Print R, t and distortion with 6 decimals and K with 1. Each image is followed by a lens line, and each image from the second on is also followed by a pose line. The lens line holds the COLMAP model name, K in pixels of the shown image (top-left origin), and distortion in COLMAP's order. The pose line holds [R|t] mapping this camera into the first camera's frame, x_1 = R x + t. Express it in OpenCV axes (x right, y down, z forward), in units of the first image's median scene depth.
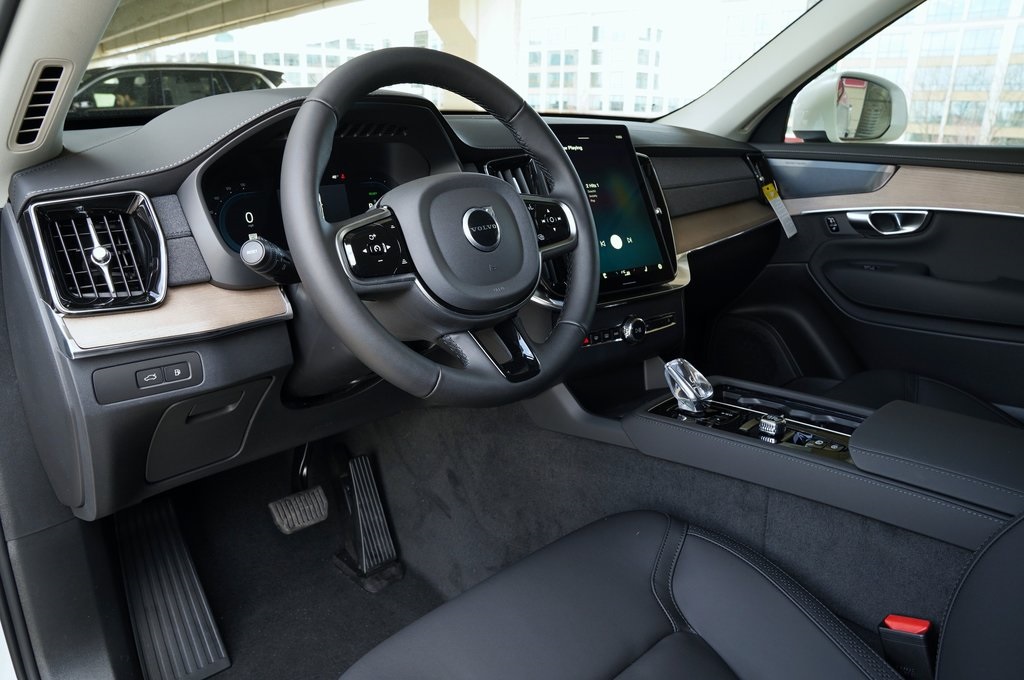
lens RADIAL K [[714.1, 0, 512.0], [0, 714.1, 340.0], [0, 0, 1]] dist [-0.133484, 0.099755]
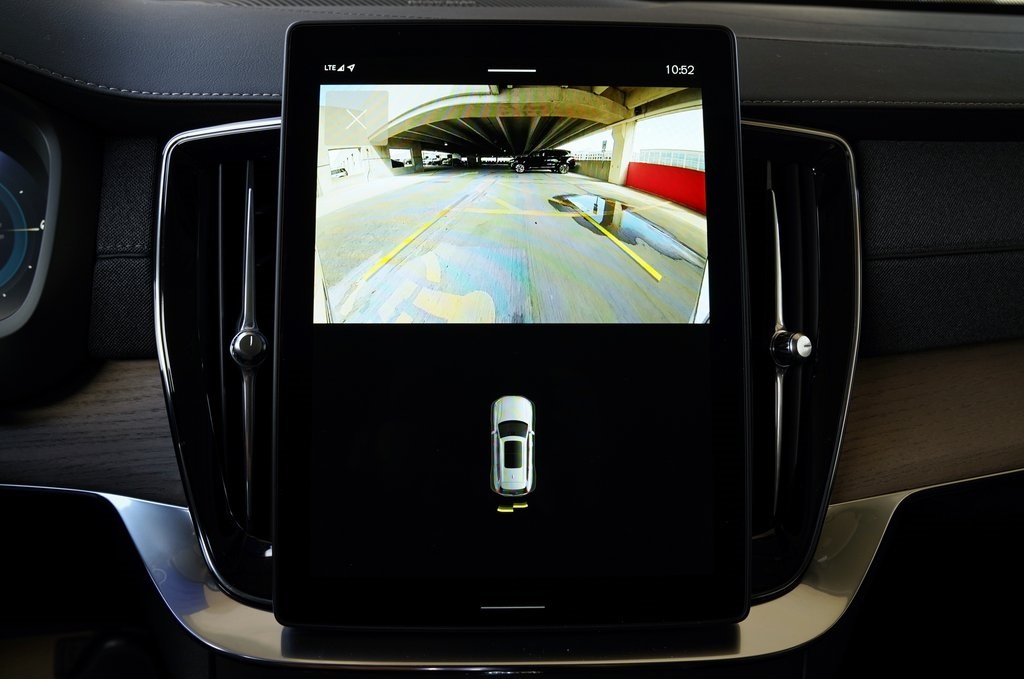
lens RADIAL K [[792.0, 0, 507.6], [0, 792.0, 341.6], [0, 0, 1]] dist [-0.050944, 0.008058]
pose [[0.814487, 0.228622, -0.533238, 0.304190], [-0.178204, 0.973240, 0.145075, -0.226682], [0.552136, -0.023137, 0.833433, 0.733216]]
